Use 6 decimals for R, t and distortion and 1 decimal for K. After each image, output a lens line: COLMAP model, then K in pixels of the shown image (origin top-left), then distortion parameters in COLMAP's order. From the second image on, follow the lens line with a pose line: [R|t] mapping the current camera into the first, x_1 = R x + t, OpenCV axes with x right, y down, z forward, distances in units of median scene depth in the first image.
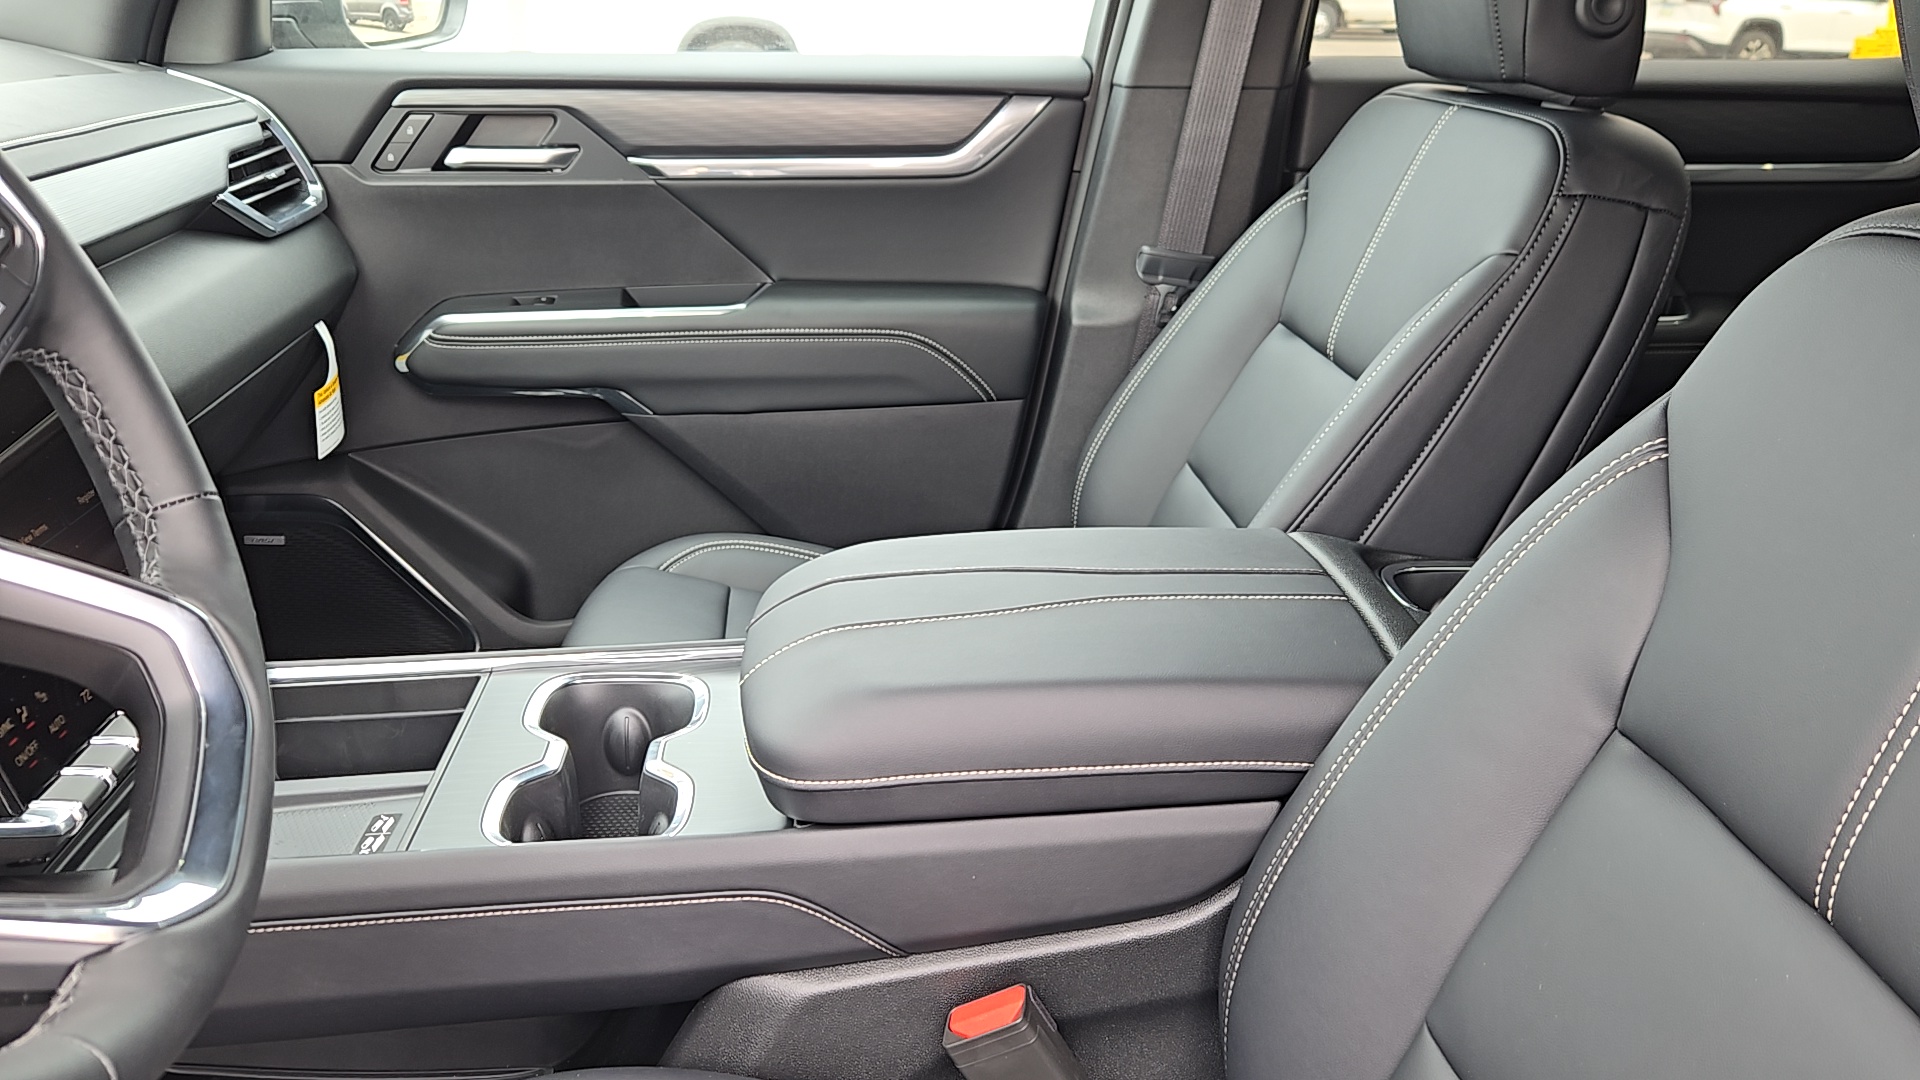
lens RADIAL K [[1588.6, 0, 957.5], [0, 1588.6, 539.3], [0, 0, 1]] dist [0.010840, -0.009221]
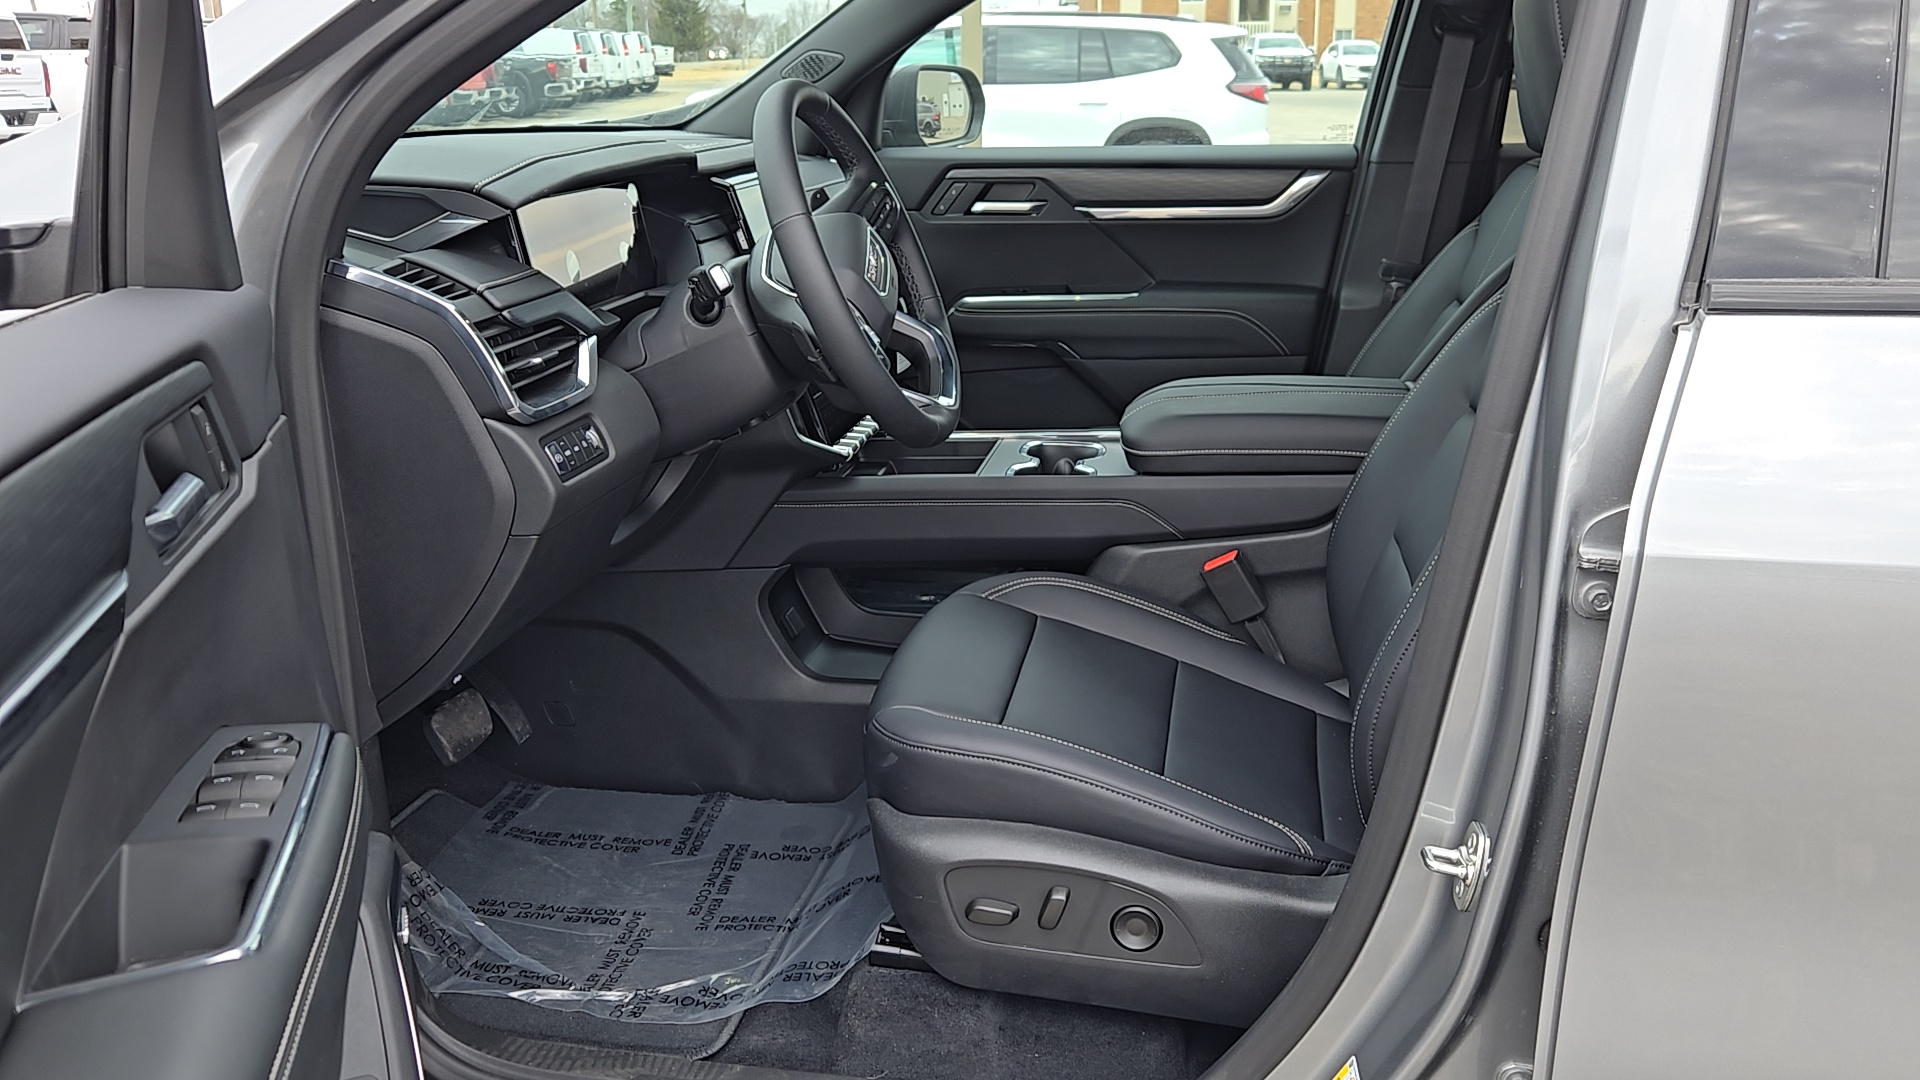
lens RADIAL K [[1588.6, 0, 957.5], [0, 1588.6, 539.3], [0, 0, 1]] dist [0.010840, -0.009221]
pose [[0.967707, 0.047421, -0.247578, 0.111287], [-0.061652, 0.996842, -0.050044, 0.209966], [0.244423, 0.063692, 0.967575, -0.664023]]
